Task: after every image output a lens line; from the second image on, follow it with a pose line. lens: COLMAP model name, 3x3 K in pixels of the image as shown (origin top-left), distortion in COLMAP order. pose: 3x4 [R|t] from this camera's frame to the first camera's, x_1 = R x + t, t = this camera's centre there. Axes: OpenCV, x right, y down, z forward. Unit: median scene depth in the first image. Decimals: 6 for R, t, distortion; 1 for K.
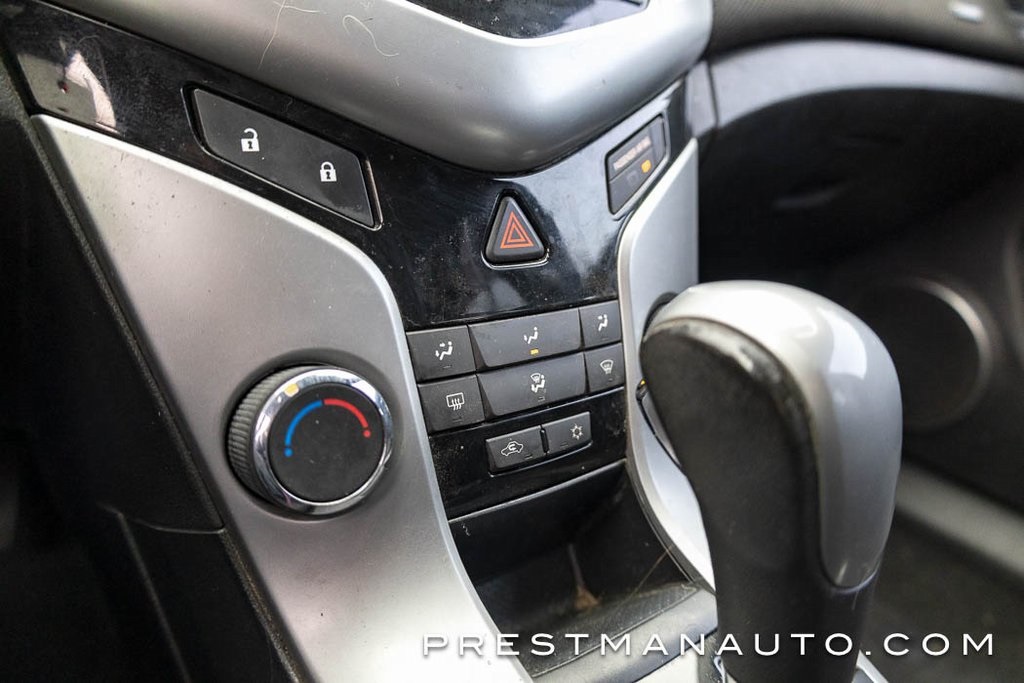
lens RADIAL K [[665.4, 0, 510.1], [0, 665.4, 343.6], [0, 0, 1]] dist [0.008378, 0.002731]
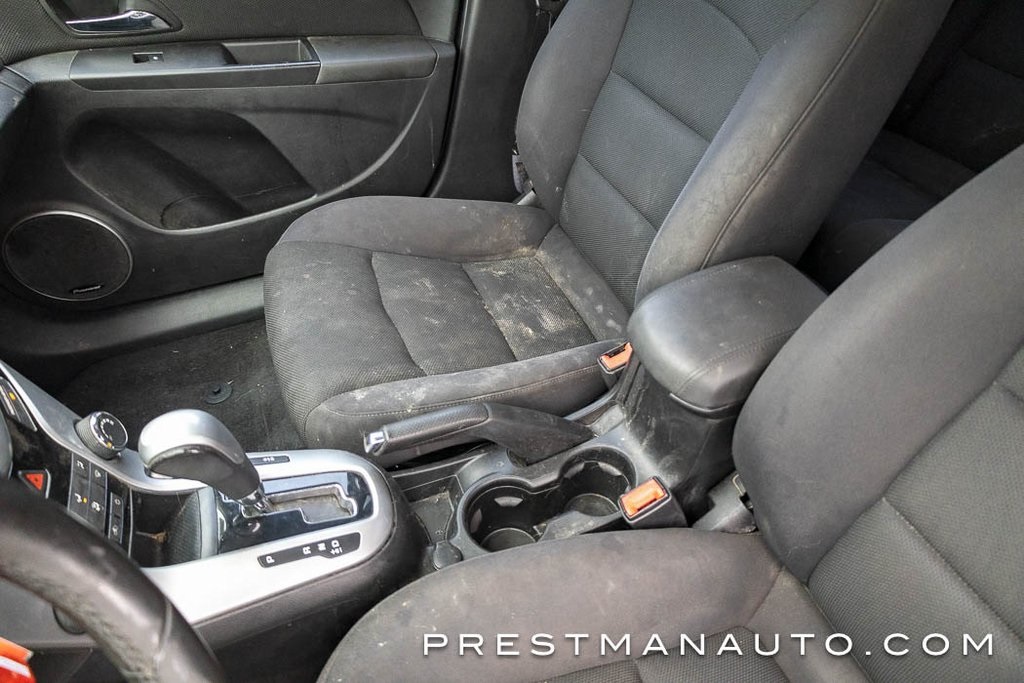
lens RADIAL K [[665.4, 0, 510.9], [0, 665.4, 335.9], [0, 0, 1]] dist [0.008378, 0.002731]
pose [[0.238082, -0.725591, 0.645627, -0.754097], [0.405525, 0.678290, 0.612758, -1.299837], [-0.882534, 0.115931, 0.455734, -1.531766]]
